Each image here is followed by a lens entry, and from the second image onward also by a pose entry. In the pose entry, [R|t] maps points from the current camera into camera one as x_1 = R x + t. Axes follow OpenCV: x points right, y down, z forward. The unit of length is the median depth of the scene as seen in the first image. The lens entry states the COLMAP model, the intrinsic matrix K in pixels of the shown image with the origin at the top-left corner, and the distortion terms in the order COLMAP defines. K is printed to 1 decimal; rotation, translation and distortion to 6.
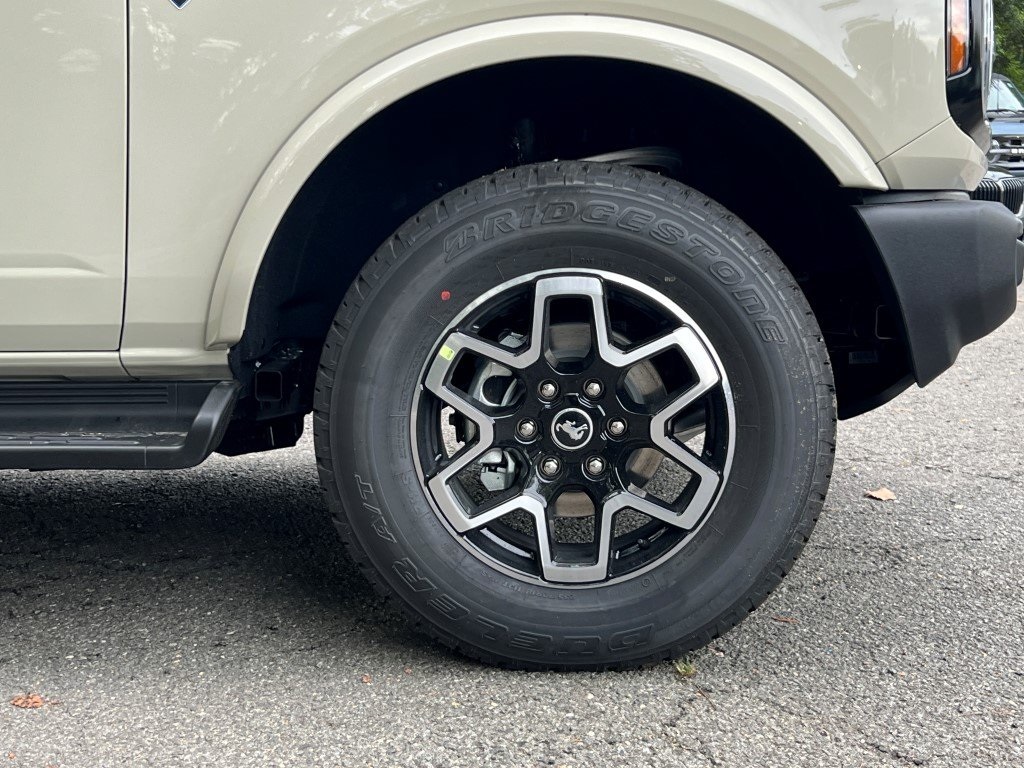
lens RADIAL K [[1442.7, 0, 512.8], [0, 1442.7, 361.6], [0, 0, 1]] dist [0.047254, 0.014906]
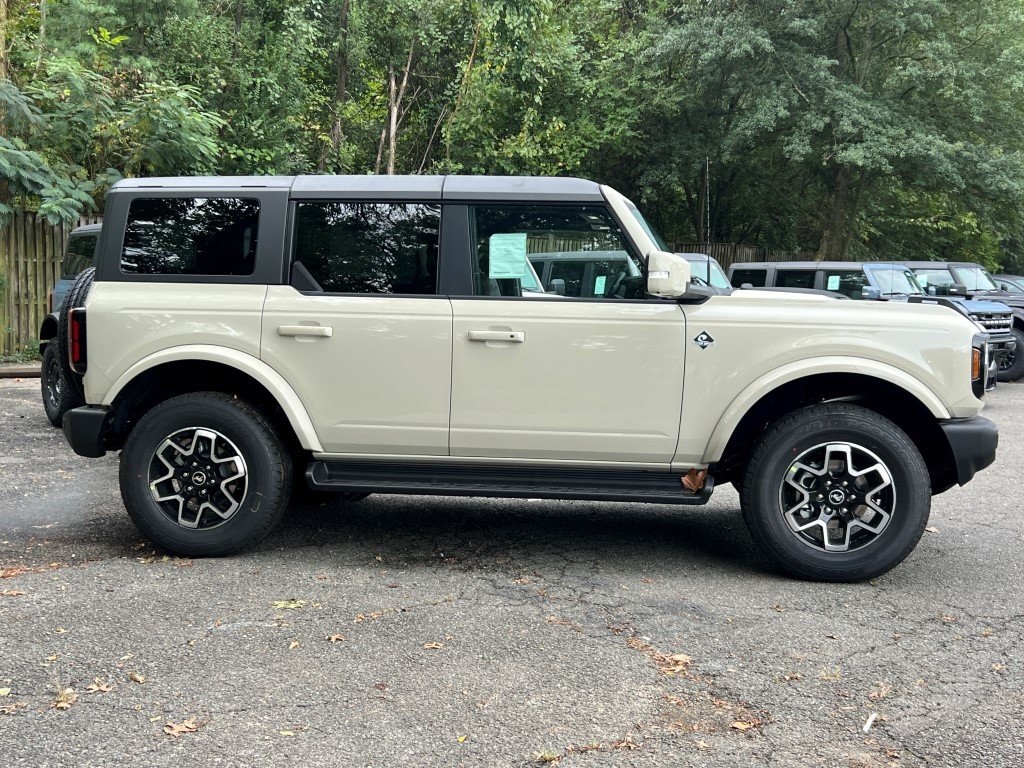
lens RADIAL K [[1084.7, 0, 512.0], [0, 1084.7, 384.0], [0, 0, 1]] dist [0.006208, 0.000133]
pose [[0.996580, 0.029597, -0.077150, -0.444278], [-0.033261, 0.998357, -0.046654, -0.056113], [0.075643, 0.049061, 0.995927, -1.217492]]
